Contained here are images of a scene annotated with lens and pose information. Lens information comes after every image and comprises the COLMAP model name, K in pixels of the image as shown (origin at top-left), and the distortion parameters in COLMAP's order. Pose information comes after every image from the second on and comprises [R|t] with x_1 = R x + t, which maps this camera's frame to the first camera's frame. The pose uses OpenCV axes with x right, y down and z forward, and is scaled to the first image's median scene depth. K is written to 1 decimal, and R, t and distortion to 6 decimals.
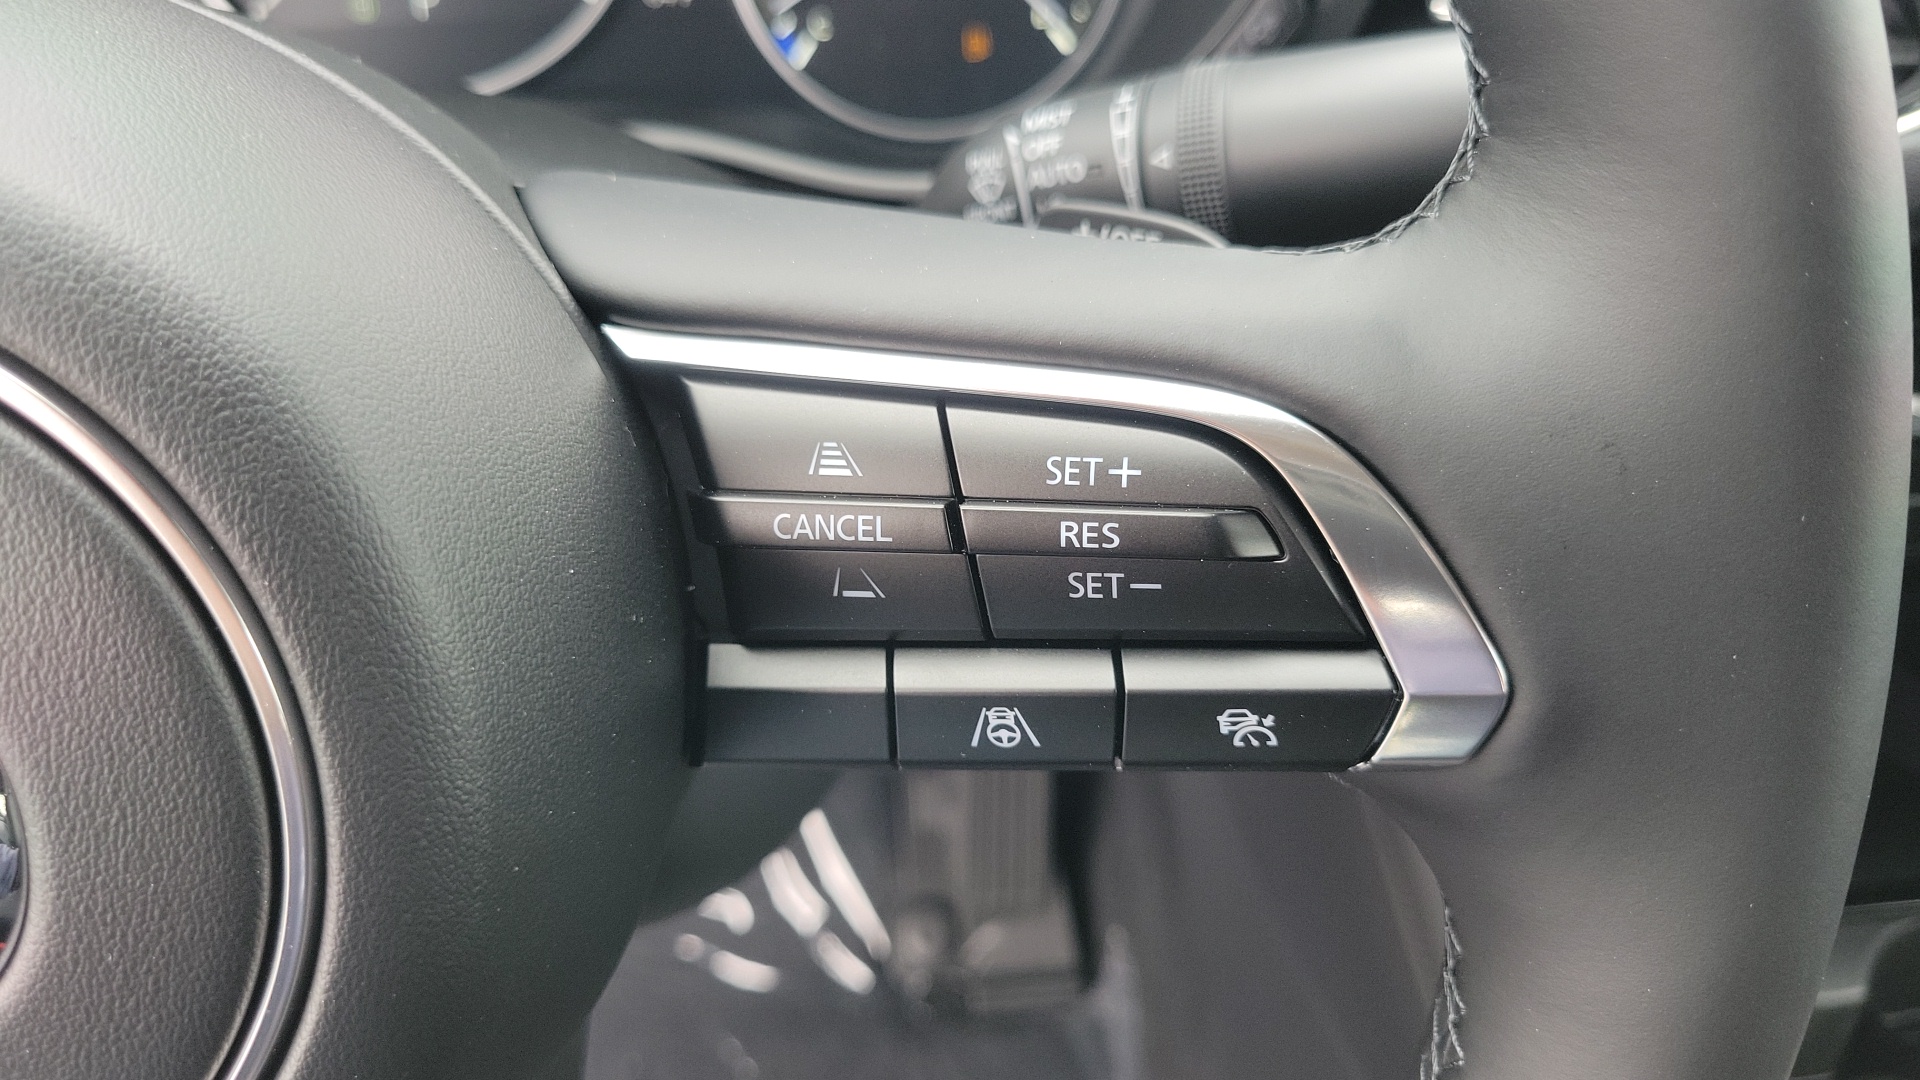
lens RADIAL K [[1562.7, 0, 960.0], [0, 1562.7, 540.0], [0, 0, 1]] dist [0.013697, 0.009209]
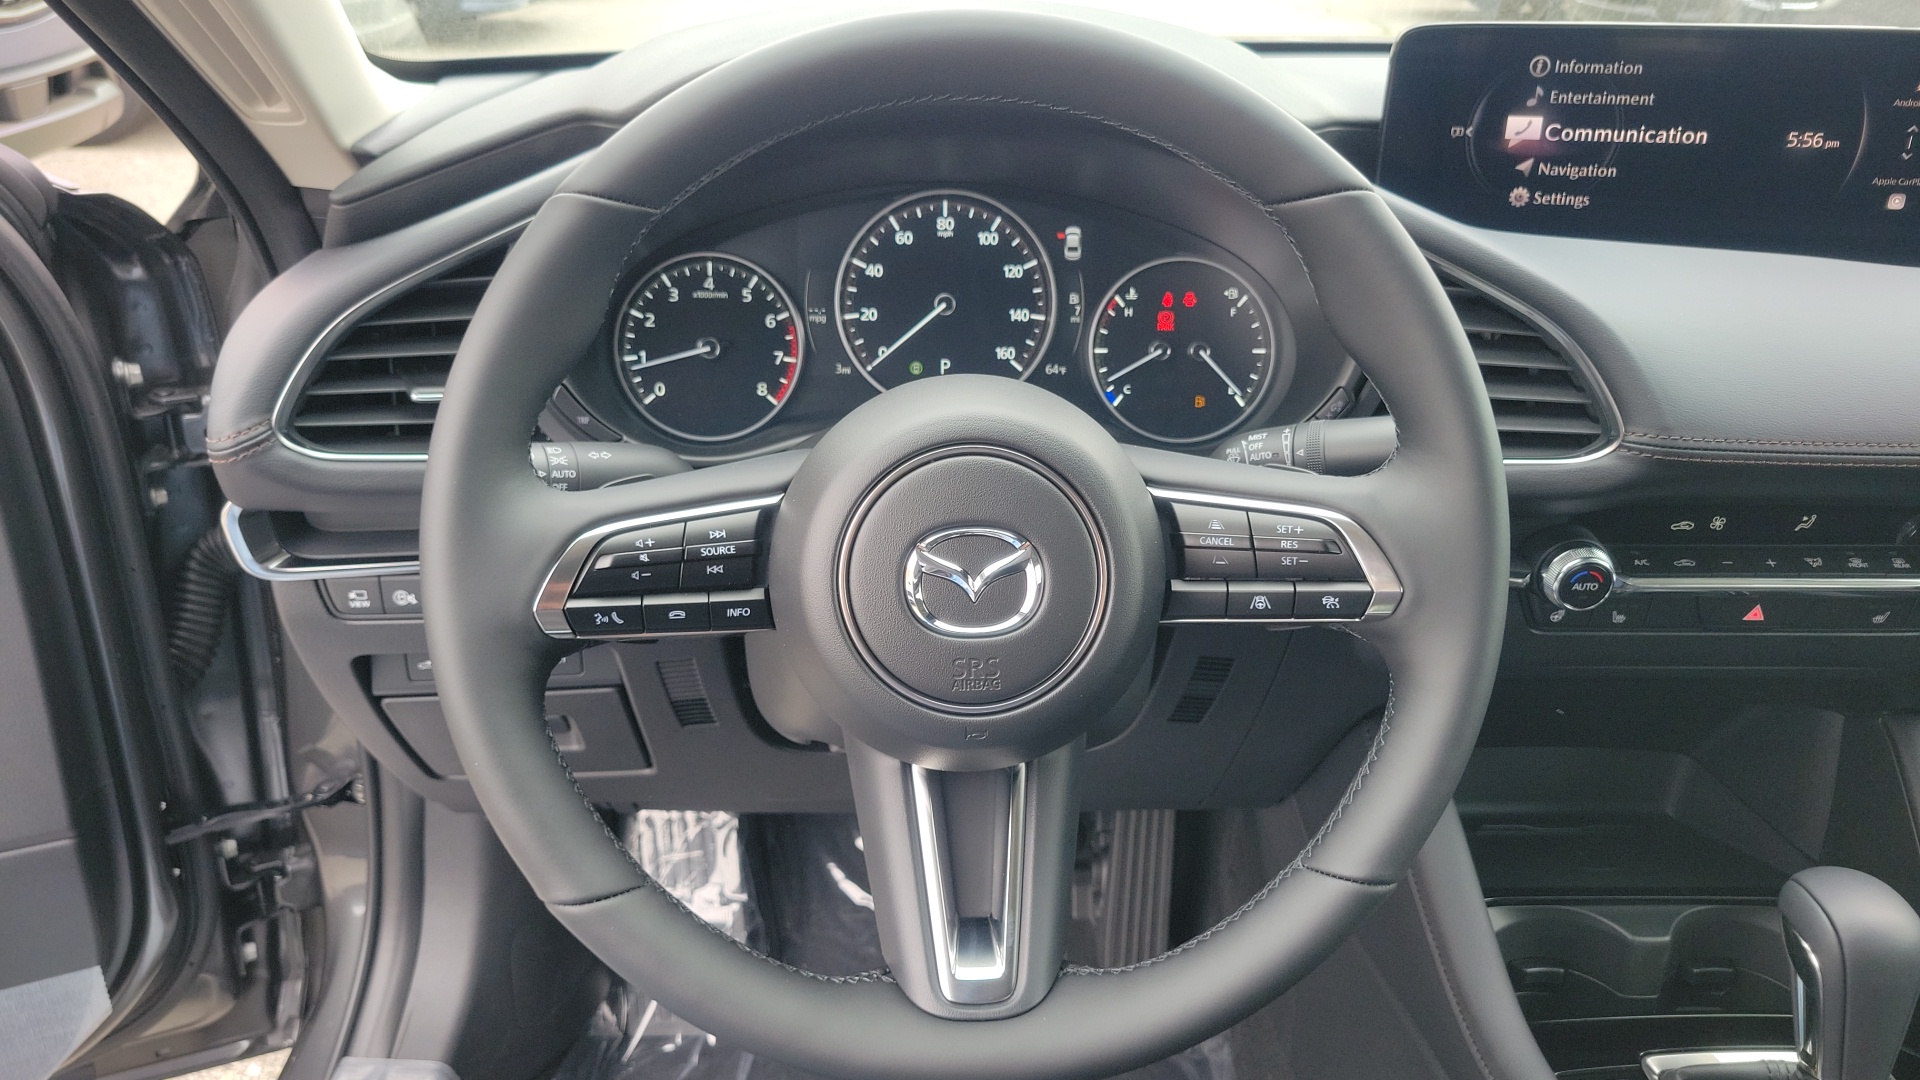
lens RADIAL K [[1532.8, 0, 960.0], [0, 1532.8, 540.0], [0, 0, 1]] dist [0.007100, -0.009005]
pose [[0.997092, 0.060655, -0.046142, -0.492313], [-0.068400, 0.979236, -0.190835, 0.682331], [0.033609, 0.193436, 0.980537, -2.416714]]
